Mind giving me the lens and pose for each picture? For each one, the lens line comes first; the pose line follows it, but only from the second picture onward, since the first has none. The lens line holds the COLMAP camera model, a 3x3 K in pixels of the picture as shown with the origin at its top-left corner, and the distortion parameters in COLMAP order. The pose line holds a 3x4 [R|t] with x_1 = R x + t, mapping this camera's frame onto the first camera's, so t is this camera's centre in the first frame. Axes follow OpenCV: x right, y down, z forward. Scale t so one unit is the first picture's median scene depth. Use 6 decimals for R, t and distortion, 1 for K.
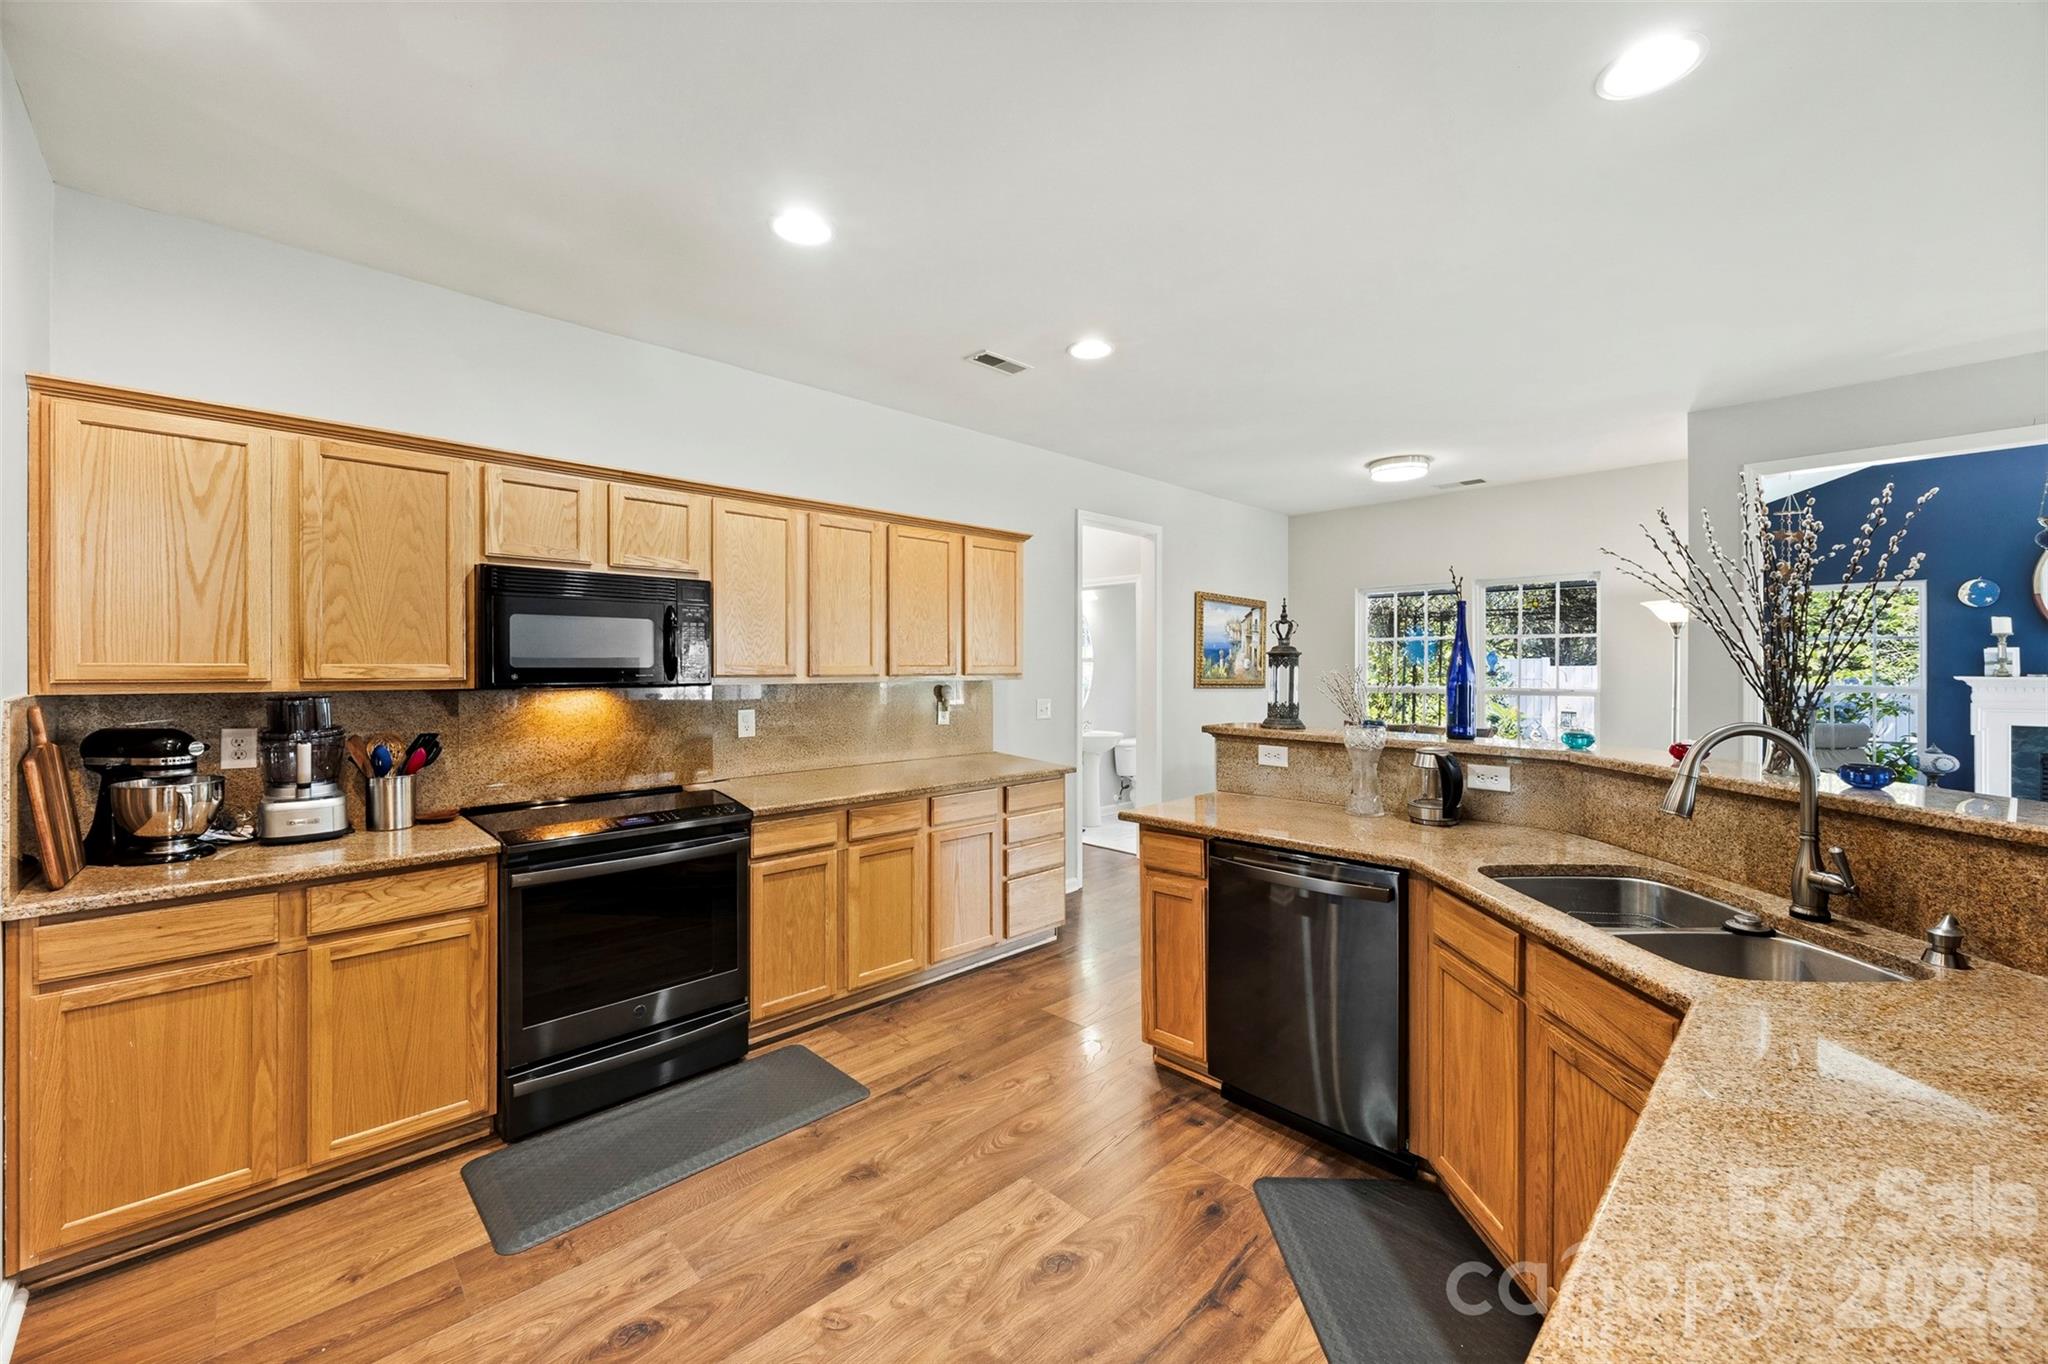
lens RADIAL K [[799.3, 0, 1018.4], [0, 799.3, 671.8], [0, 0, 1]] dist [-0.000527, -0.000202]
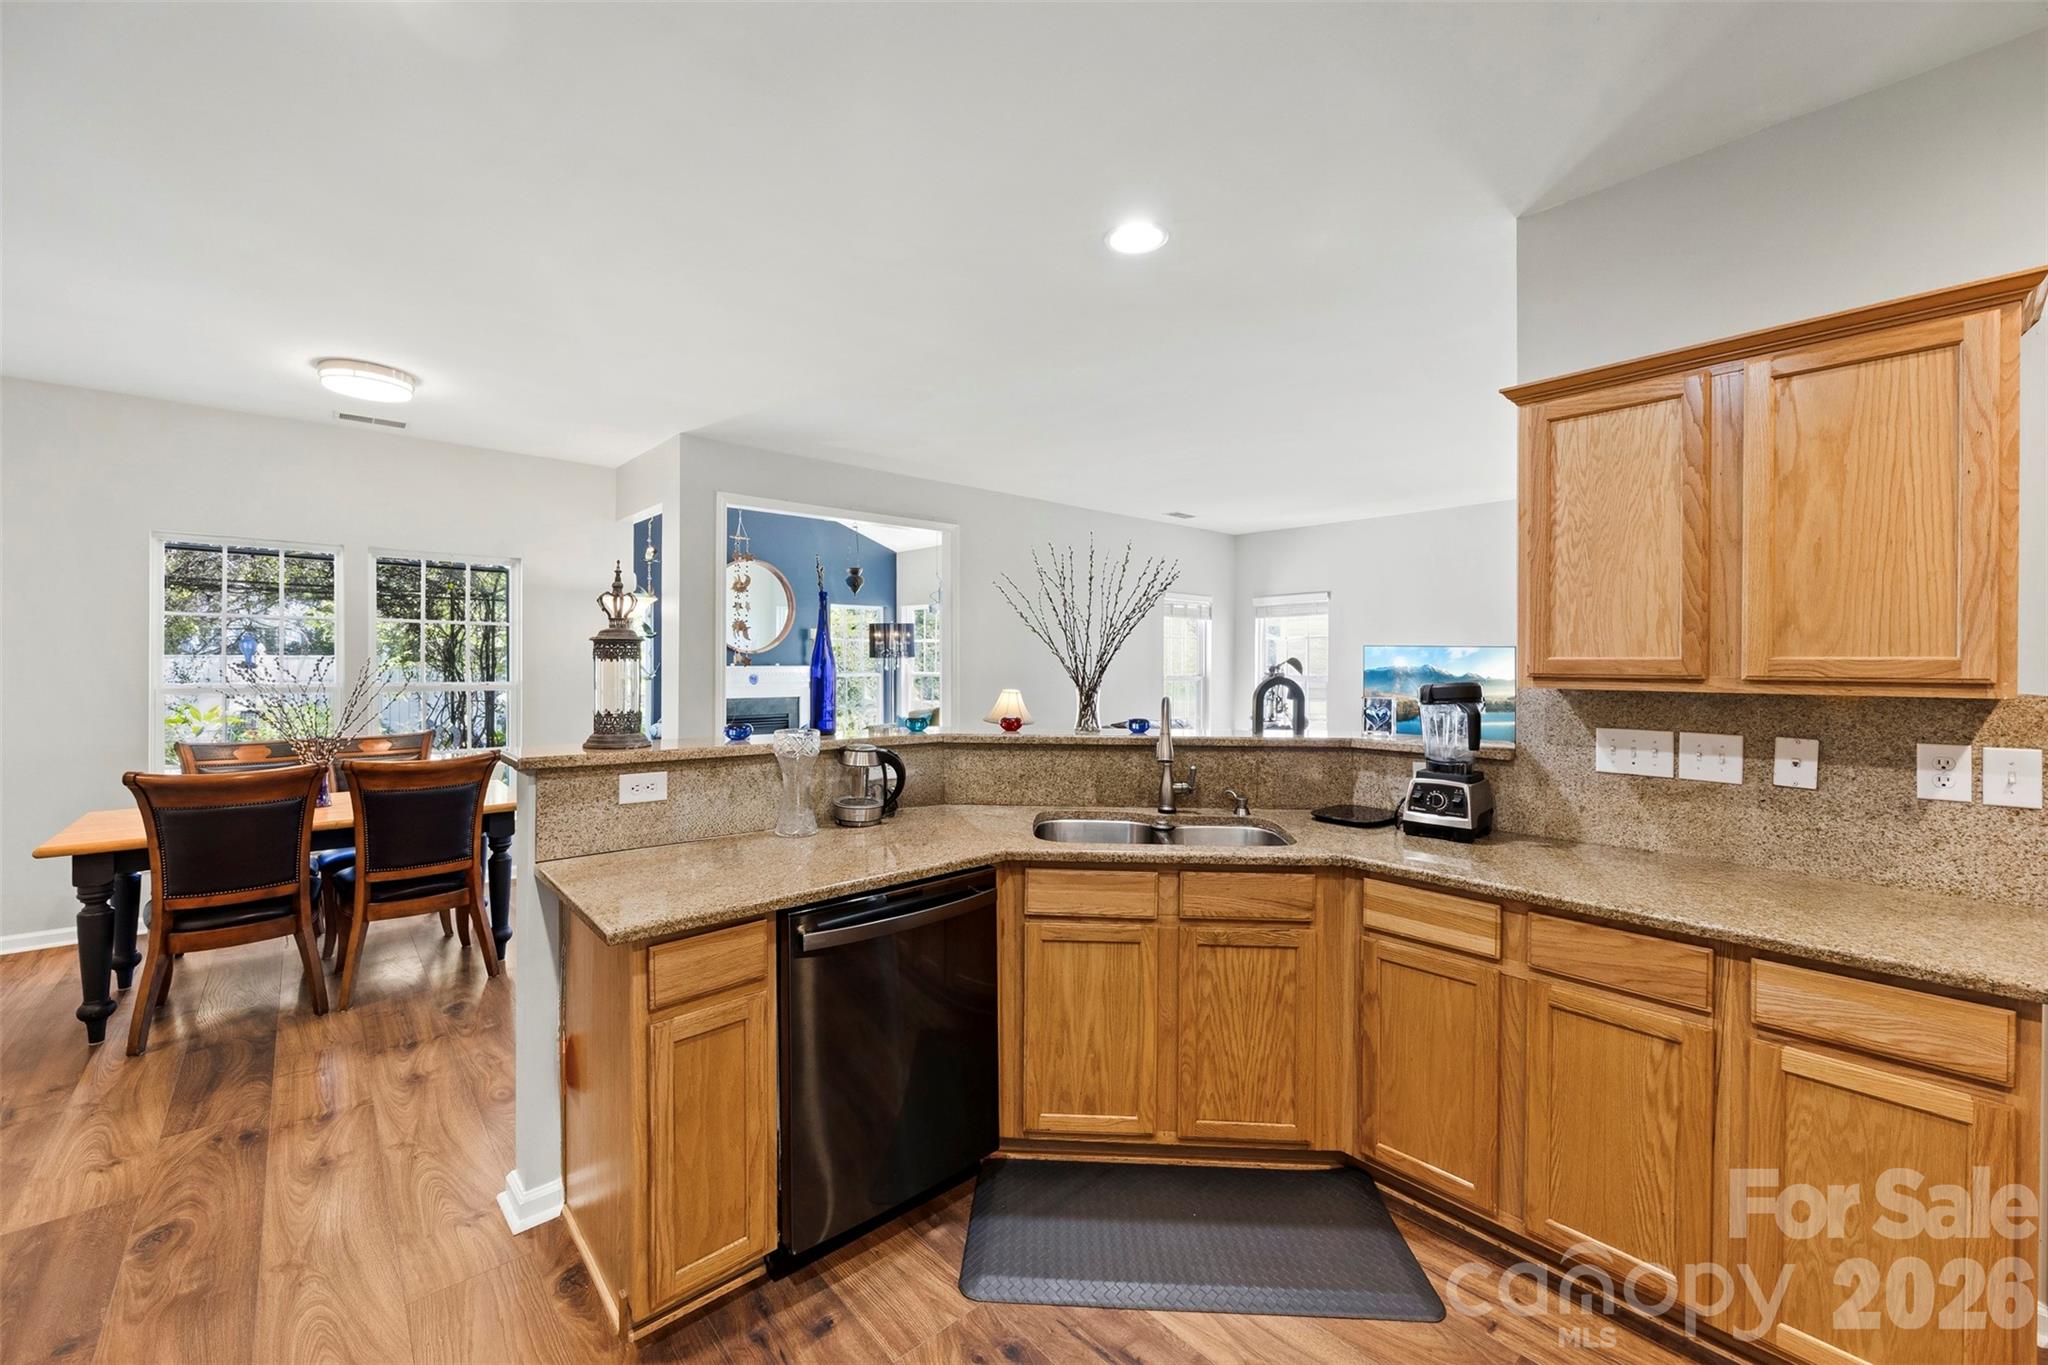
lens RADIAL K [[808.2, 0, 1015.0], [0, 808.2, 665.6], [0, 0, 1]] dist [-0.001991, -0.000144]
pose [[0.045374, -0.006675, 0.998948, -0.386689], [0.001195, 0.999977, 0.006627, -0.005328], [-0.998969, 0.000893, 0.045381, 0.681983]]
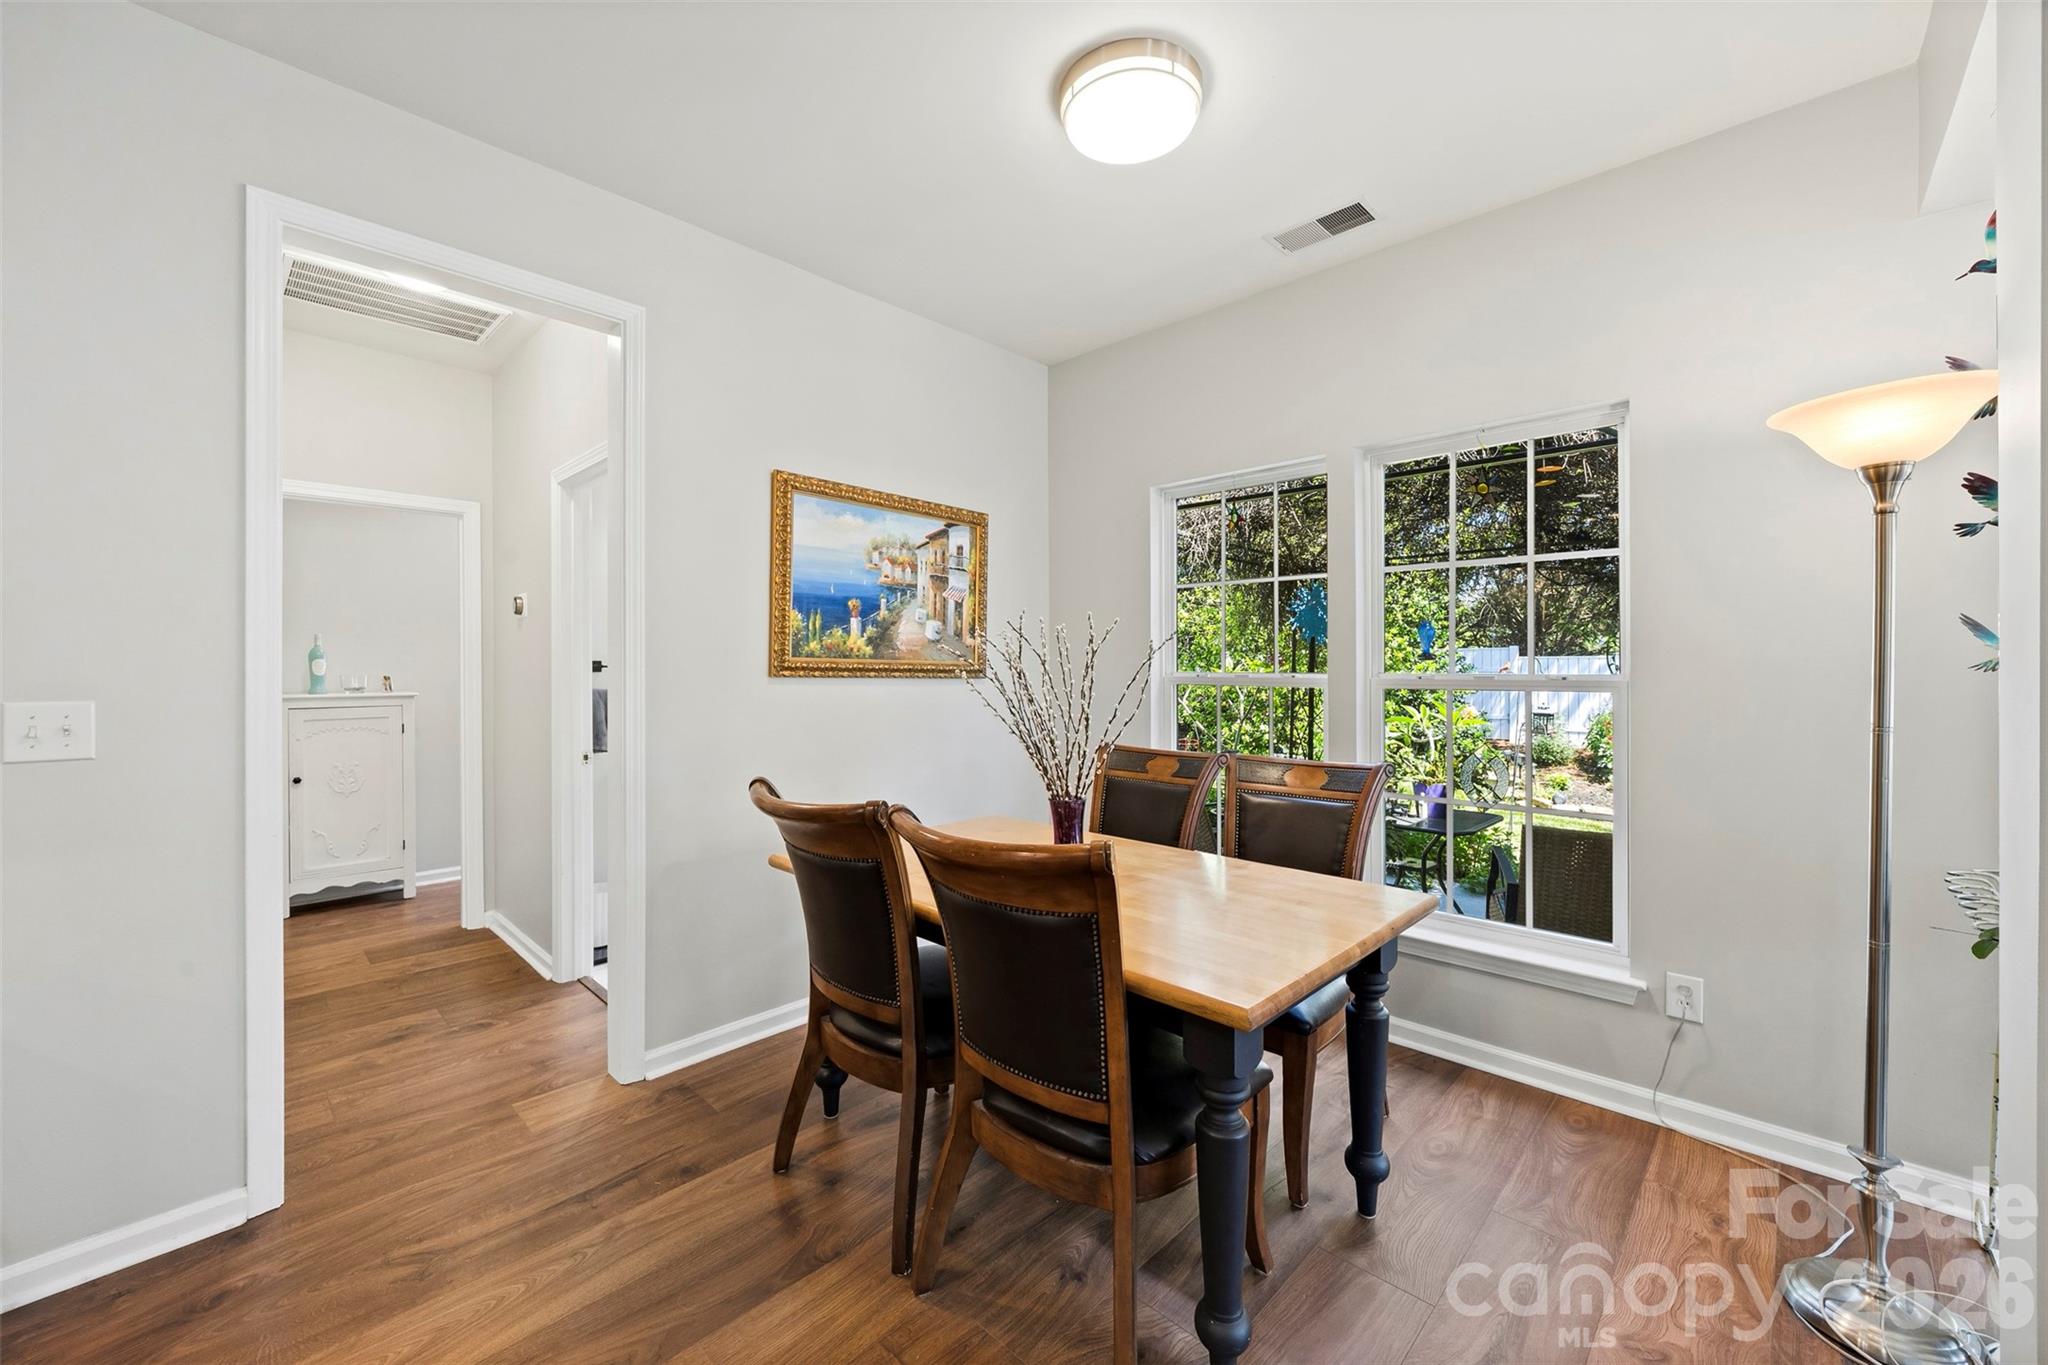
lens RADIAL K [[808.2, 0, 1015.0], [0, 808.2, 665.6], [0, 0, 1]] dist [-0.001991, -0.000144]
pose [[0.999581, -0.000667, 0.028927, 0.718183], [0.000820, 0.999986, -0.005296, 0.034127], [-0.028923, 0.005317, 0.999567, 1.072326]]
